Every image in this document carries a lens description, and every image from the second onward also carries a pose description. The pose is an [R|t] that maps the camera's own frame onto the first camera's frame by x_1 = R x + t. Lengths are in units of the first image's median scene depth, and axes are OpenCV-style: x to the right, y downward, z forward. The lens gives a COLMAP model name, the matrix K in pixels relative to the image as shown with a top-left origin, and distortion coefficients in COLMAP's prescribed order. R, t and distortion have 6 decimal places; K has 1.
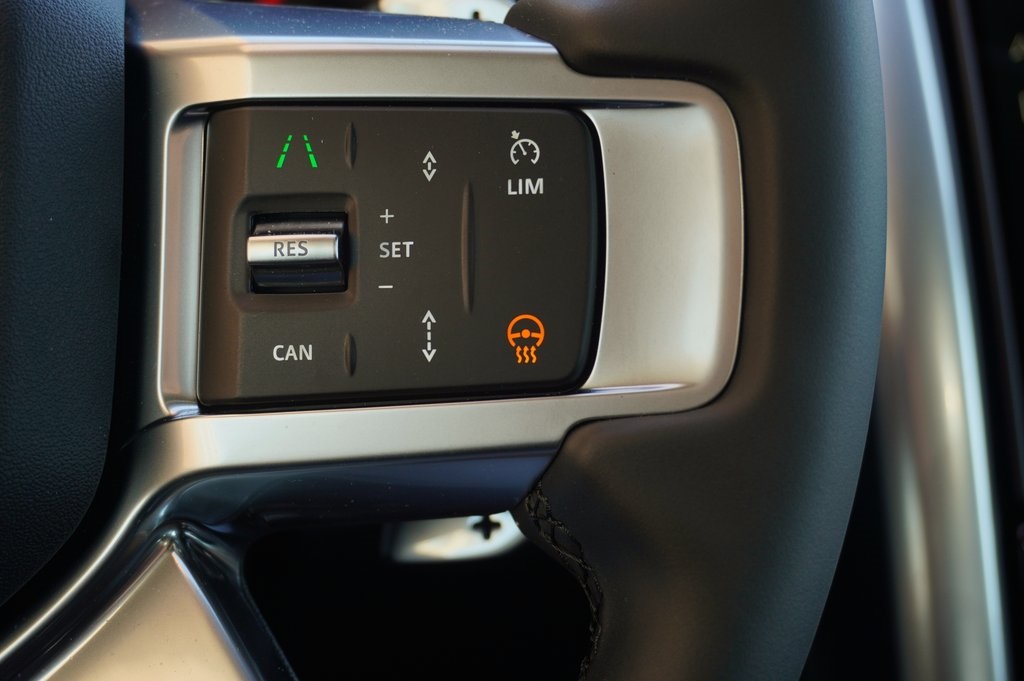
lens RADIAL K [[1518.6, 0, 513.2], [0, 1518.6, 341.2], [0, 0, 1]] dist [0.010368, 0.000000]
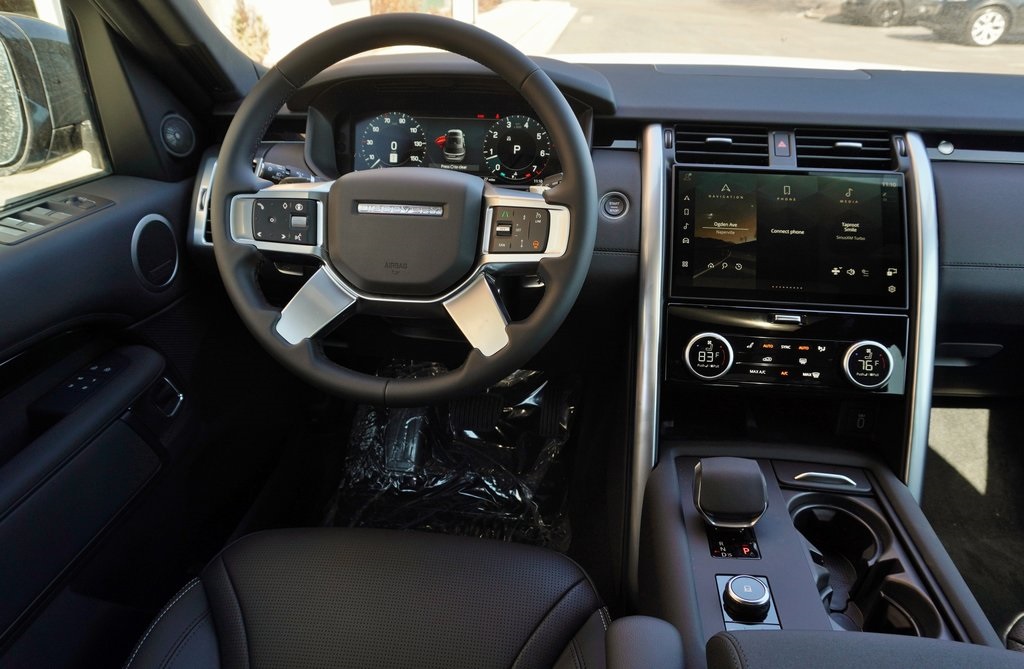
lens RADIAL K [[698.1, 0, 517.9], [0, 698.1, 337.3], [0, 0, 1]] dist [-0.043783, 0.034972]
pose [[0.965706, 0.095129, -0.241582, 0.684288], [-0.077250, 0.993597, 0.082453, 0.149283], [0.247879, -0.060963, 0.966871, -1.911728]]
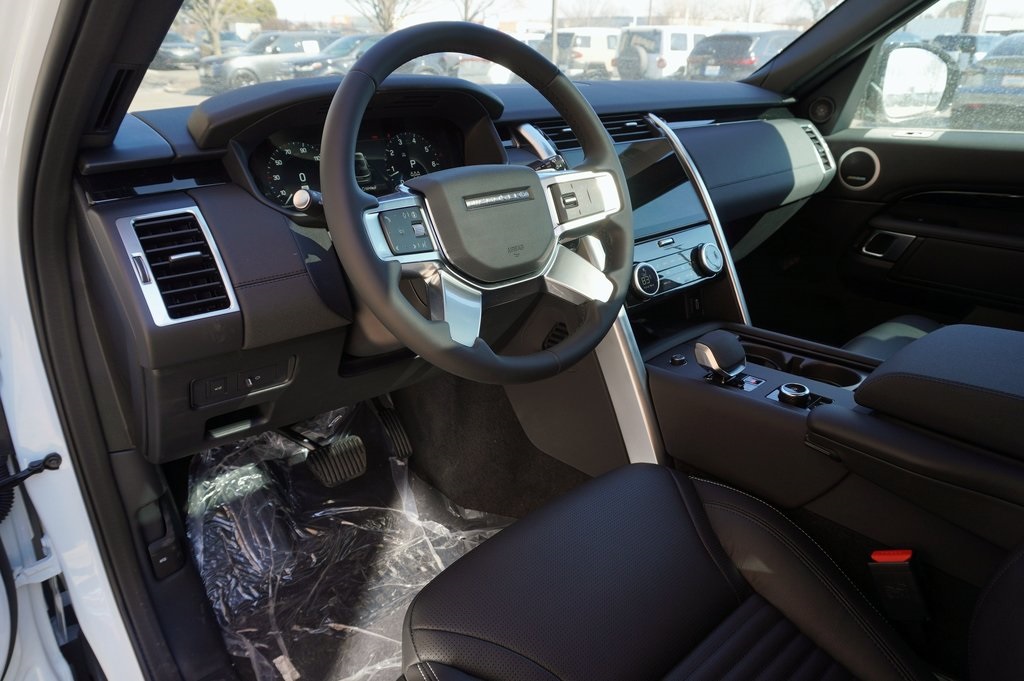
lens RADIAL K [[689.7, 0, 515.3], [0, 689.7, 349.1], [0, 0, 1]] dist [-0.043949, 0.026616]
pose [[0.834541, -0.249571, 0.491178, -2.288544], [0.244244, 0.966715, 0.076209, 0.338703], [-0.493848, 0.056367, 0.867719, -1.857880]]
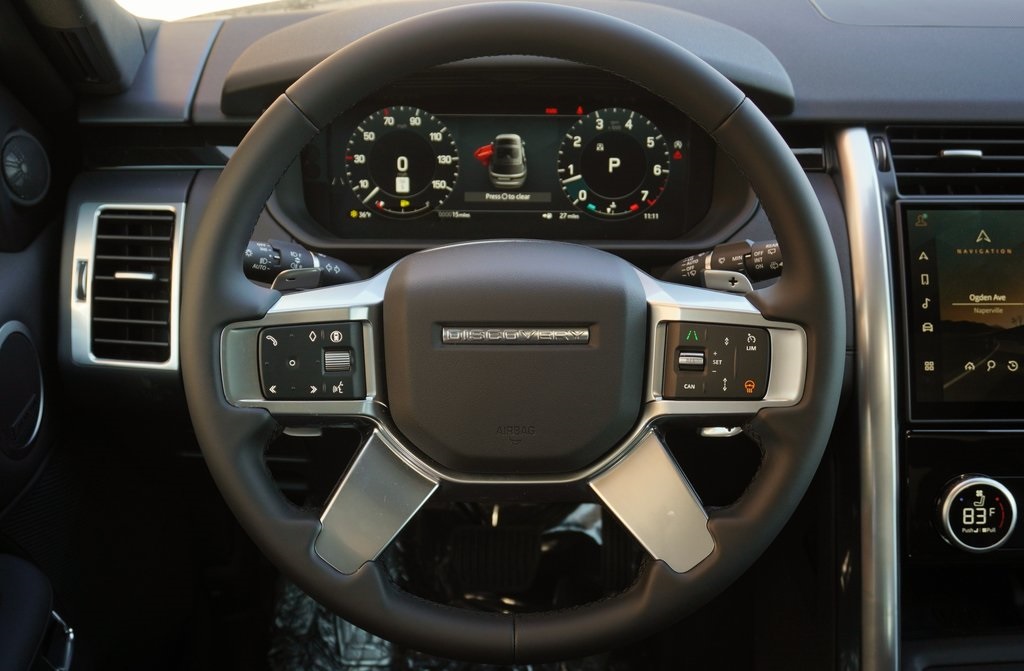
lens RADIAL K [[1185.1, 0, 523.8], [0, 1185.1, 357.0], [0, 0, 1]] dist [0.003821, 0.000000]
pose [[0.992097, 0.044307, -0.117392, -0.215023], [-0.030525, 0.992698, 0.116701, -0.418111], [0.121706, -0.112195, 0.986205, -2.108215]]
